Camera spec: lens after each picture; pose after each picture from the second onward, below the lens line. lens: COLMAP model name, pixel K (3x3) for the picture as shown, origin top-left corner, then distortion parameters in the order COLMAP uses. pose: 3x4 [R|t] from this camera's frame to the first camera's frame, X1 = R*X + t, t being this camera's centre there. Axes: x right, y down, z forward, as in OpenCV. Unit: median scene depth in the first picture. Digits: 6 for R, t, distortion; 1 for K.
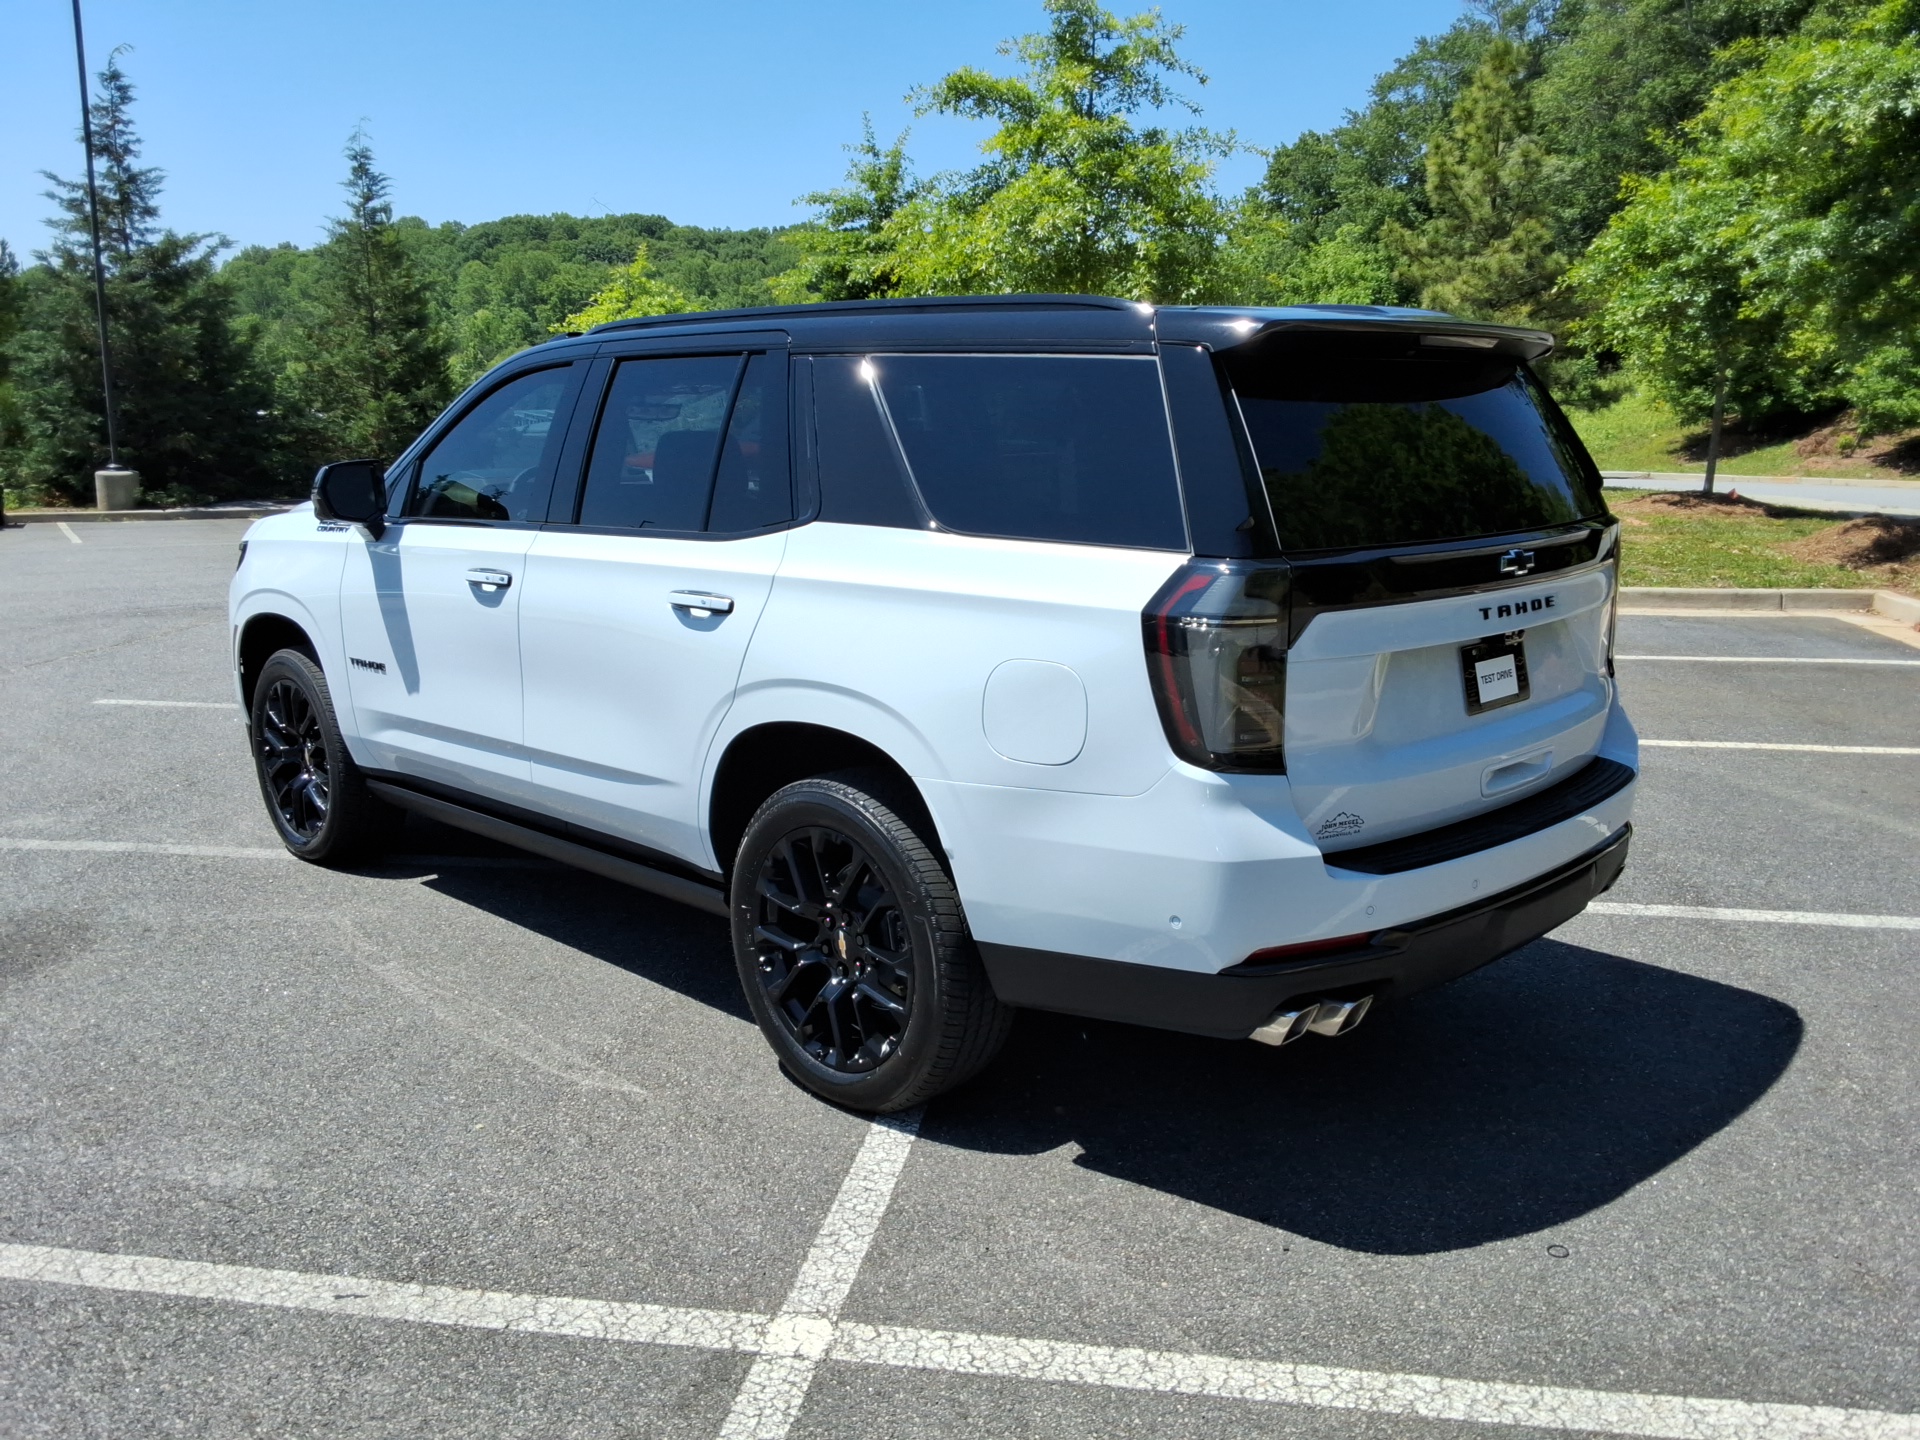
lens RADIAL K [[1536.6, 0, 975.7], [0, 1536.6, 694.5], [0, 0, 1]] dist [0.111650, -0.174017]
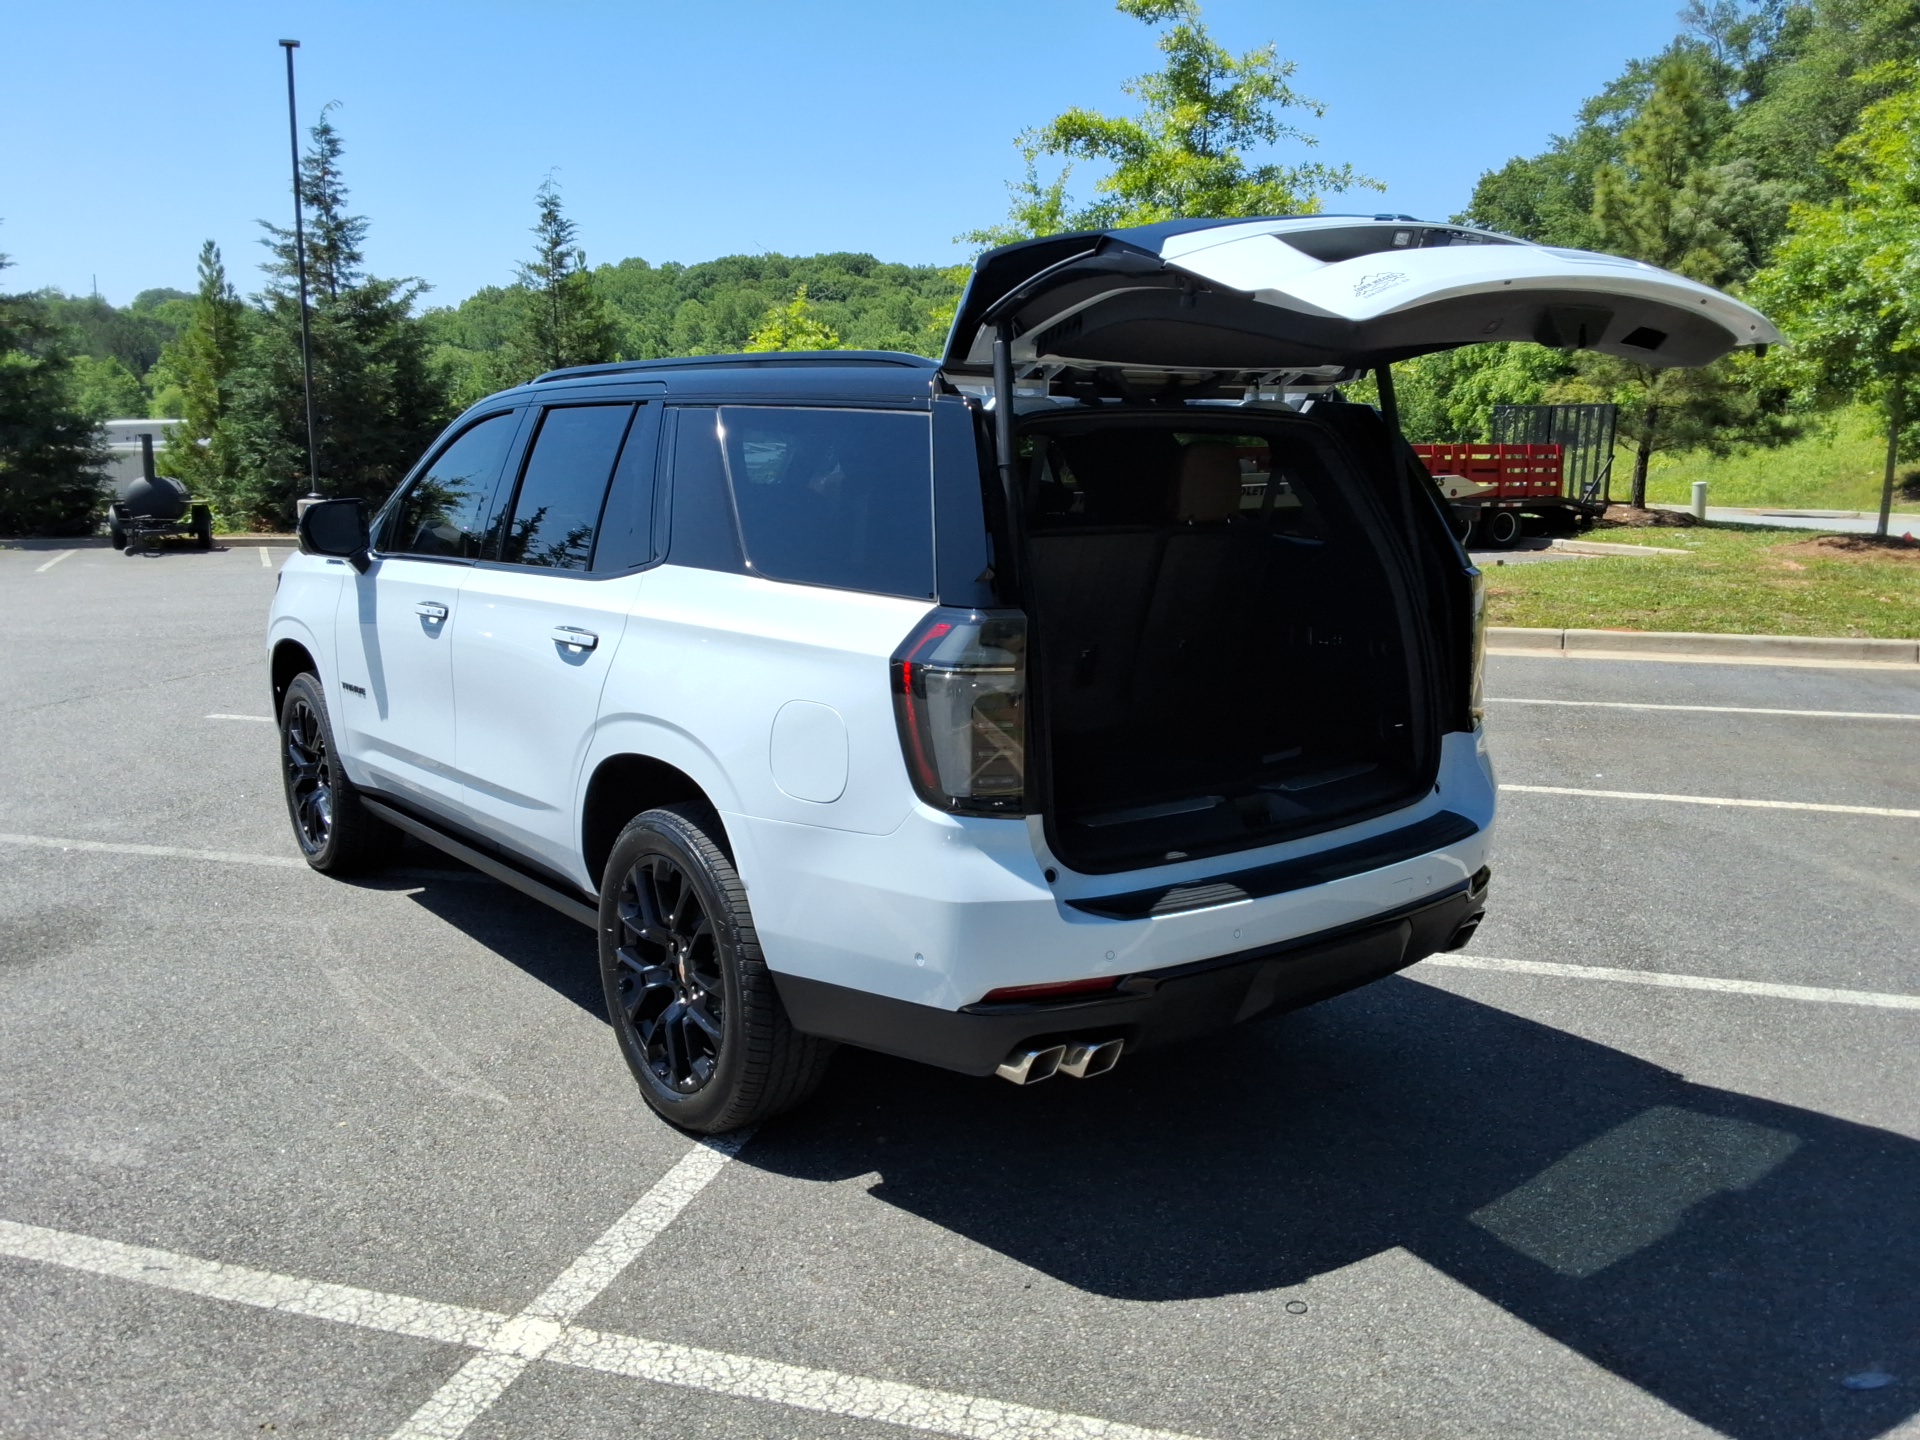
lens RADIAL K [[1536.7, 0, 974.2], [0, 1536.7, 700.0], [0, 0, 1]] dist [0.120785, -0.199166]
pose [[0.991935, 0.023752, -0.124502, 0.135876], [-0.025845, 0.999550, -0.015222, -0.005152], [0.124084, 0.018317, 0.992103, -0.009863]]
